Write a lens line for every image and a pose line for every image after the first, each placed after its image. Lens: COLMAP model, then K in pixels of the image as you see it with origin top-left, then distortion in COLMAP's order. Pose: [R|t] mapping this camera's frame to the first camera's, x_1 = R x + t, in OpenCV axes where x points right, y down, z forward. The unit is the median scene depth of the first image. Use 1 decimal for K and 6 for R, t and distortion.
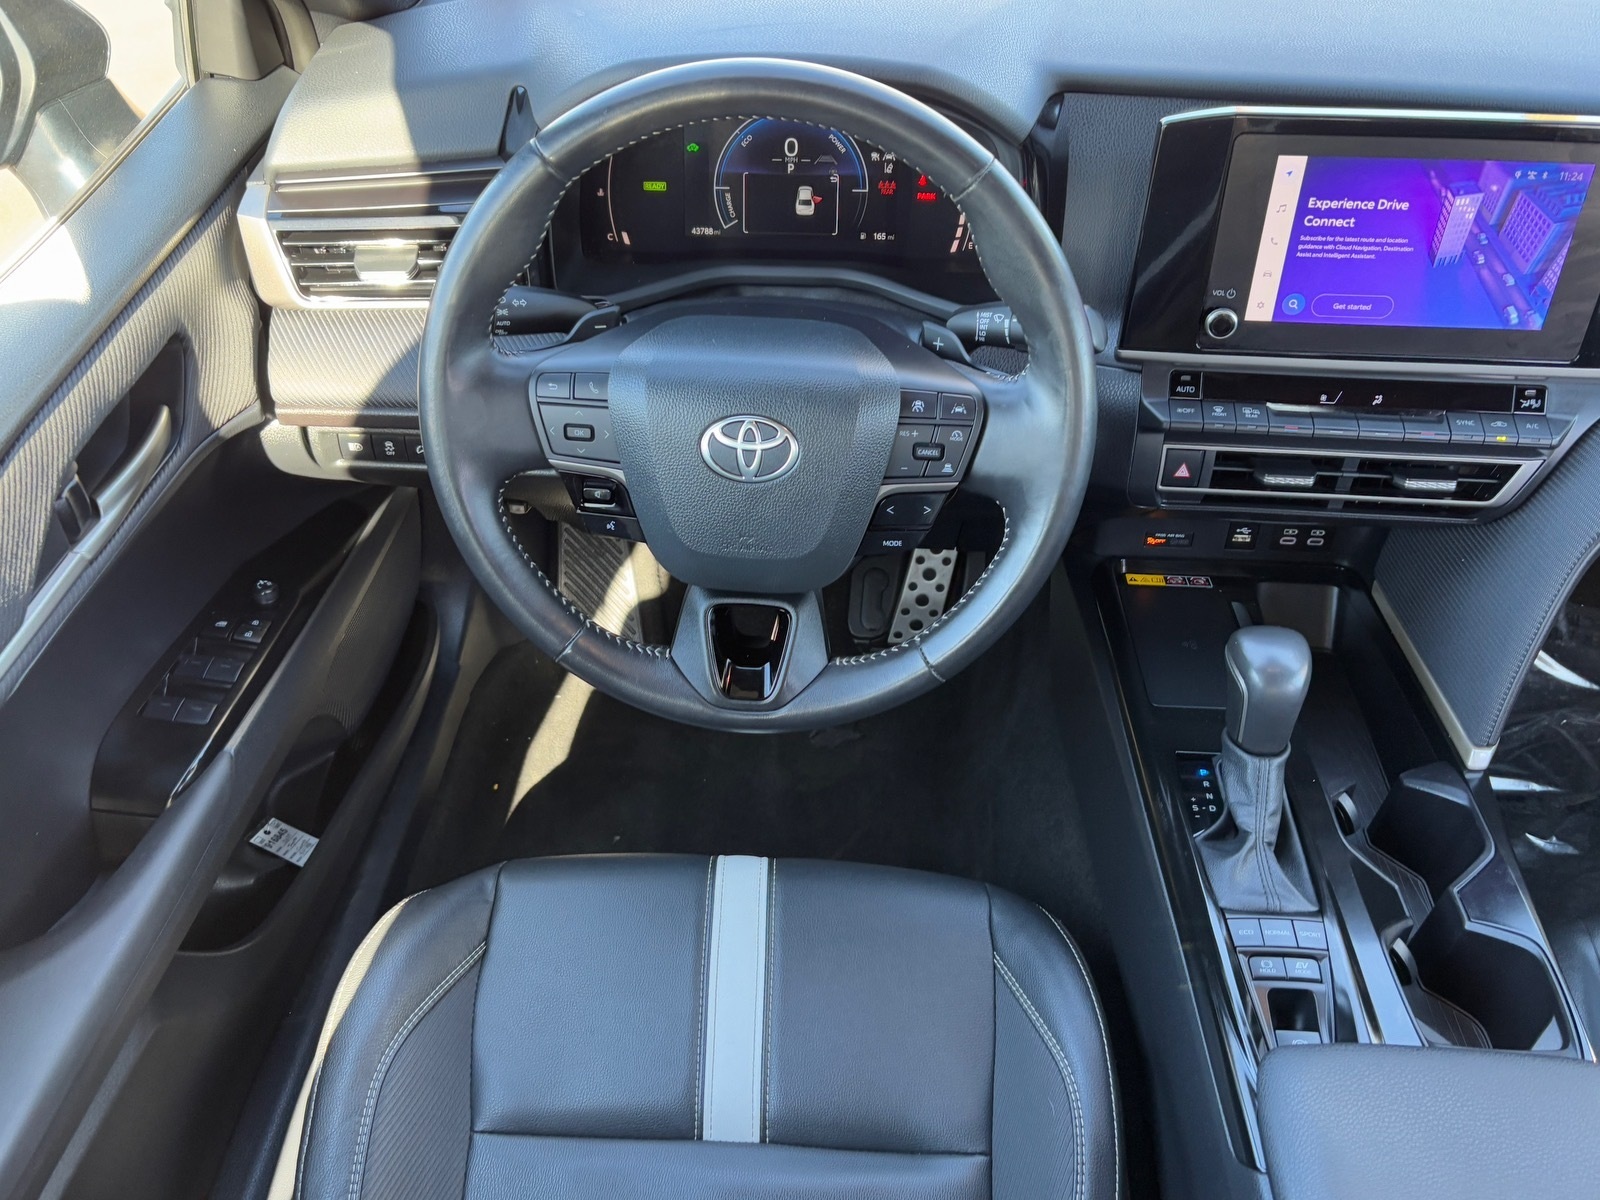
lens RADIAL K [[1296.1, 0, 803.2], [0, 1296.1, 609.8], [0, 0, 1]] dist [0.019193, -0.019115]
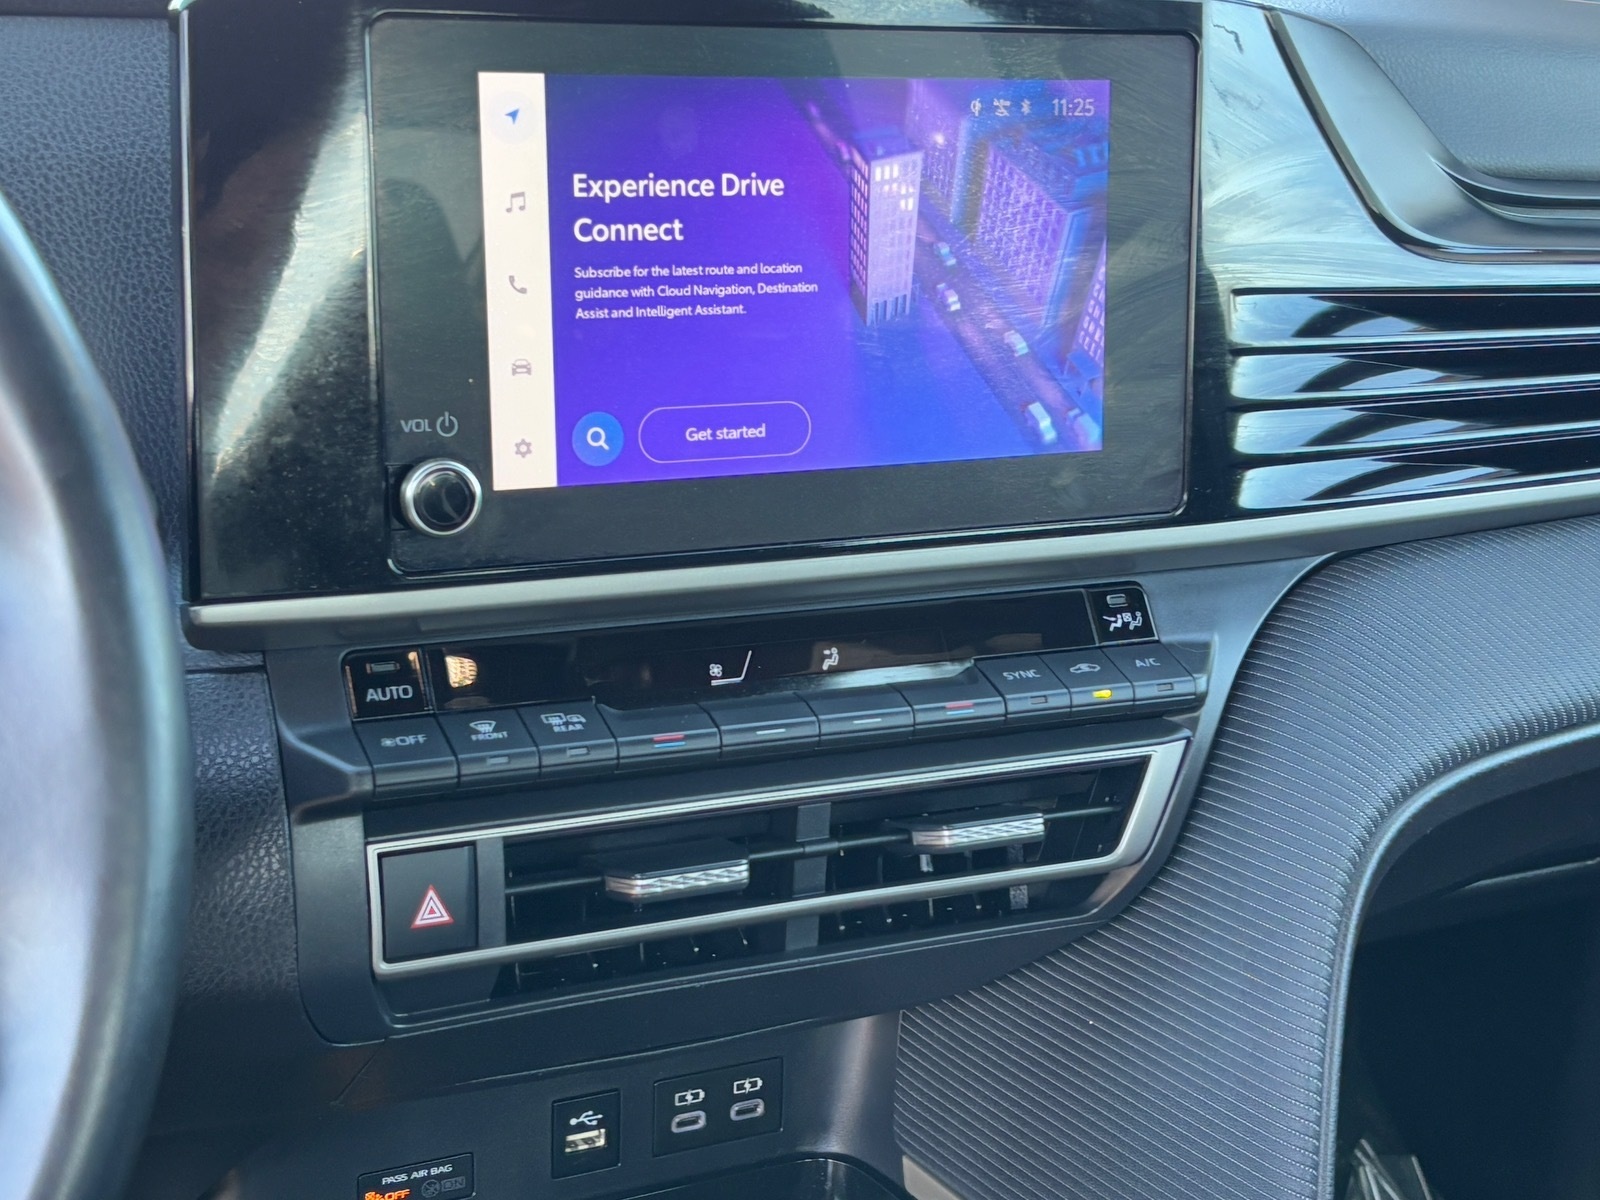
lens RADIAL K [[2366.6, 0, 811.2], [0, 2366.6, 632.5], [0, 0, 1]] dist [0.161734, 0.000000]
pose [[0.858954, -0.108716, 0.500380, 0.054165], [0.295945, 0.902863, -0.311859, 0.069754], [-0.417870, 0.415957, 0.807691, 0.384828]]
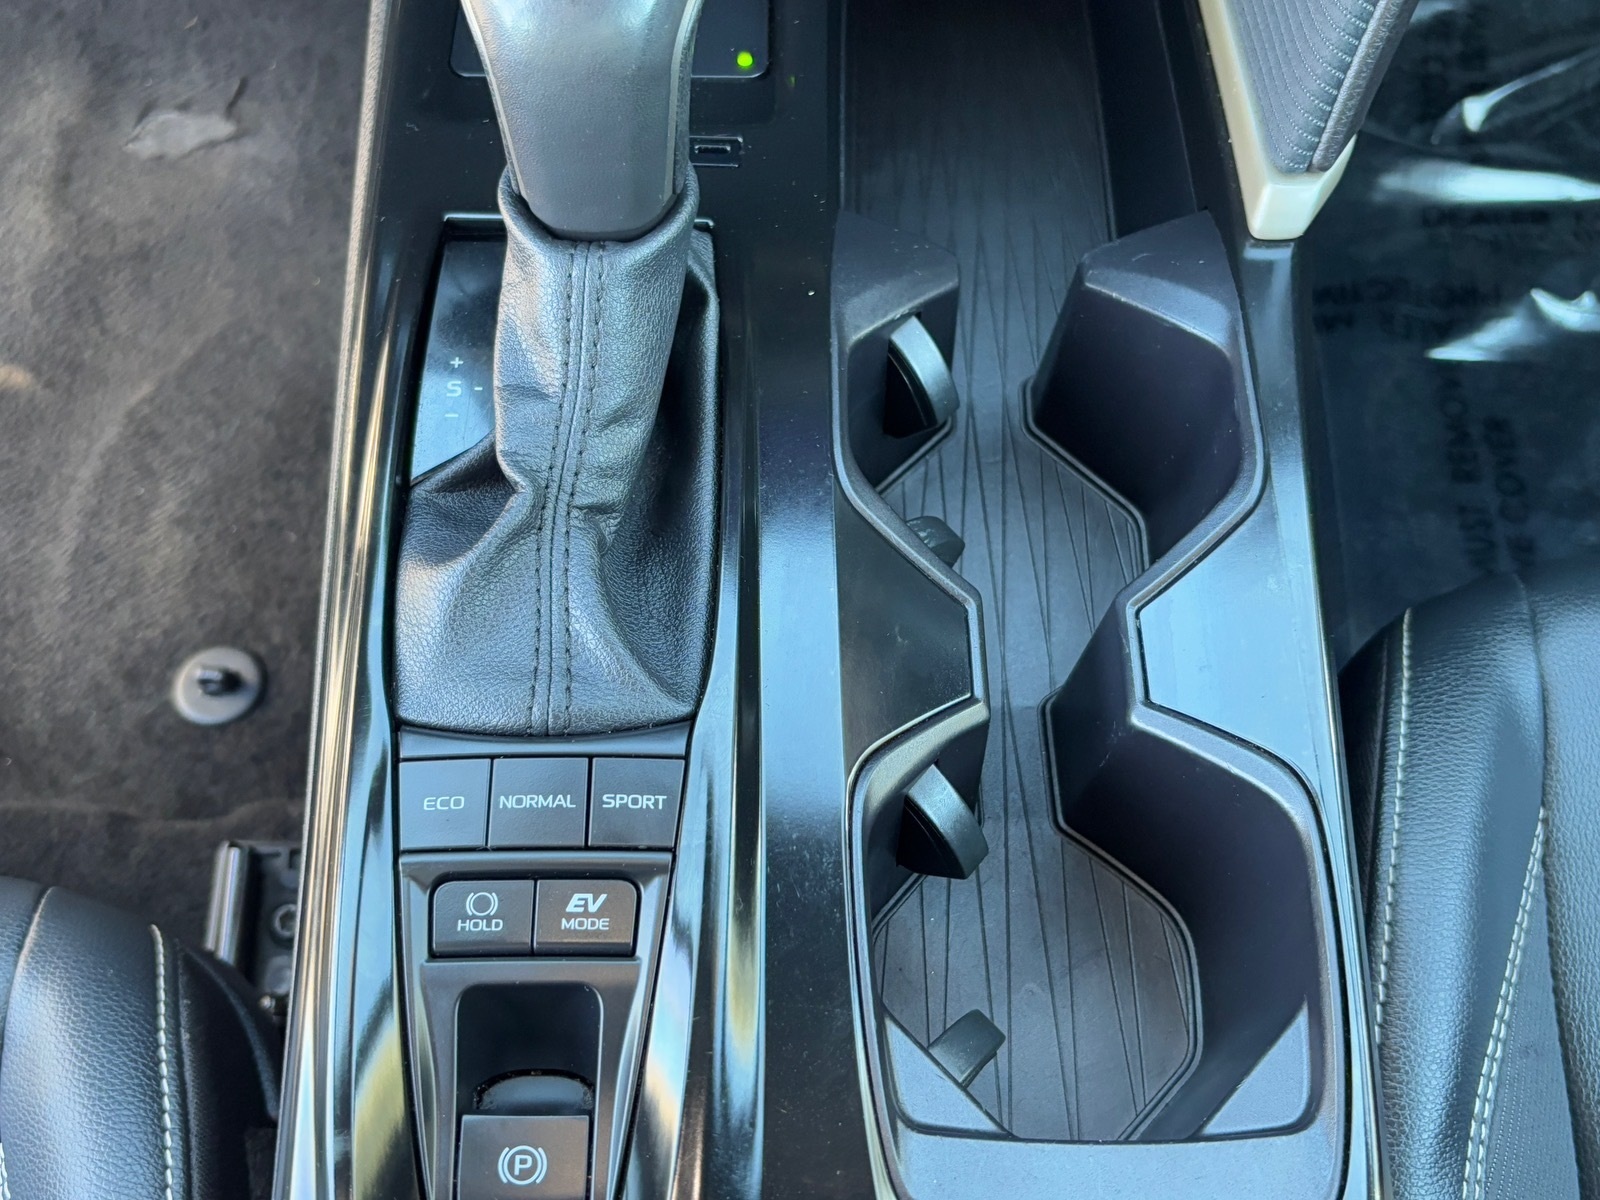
lens RADIAL K [[1737.0, 0, 809.6], [0, 1737.0, 614.1], [0, 0, 1]] dist [0.008654, 0.000000]
pose [[0.998113, -0.047030, 0.039484, 0.382868], [0.028002, 0.920831, 0.388955, 0.029013], [-0.054651, -0.387116, 0.920410, 0.549754]]
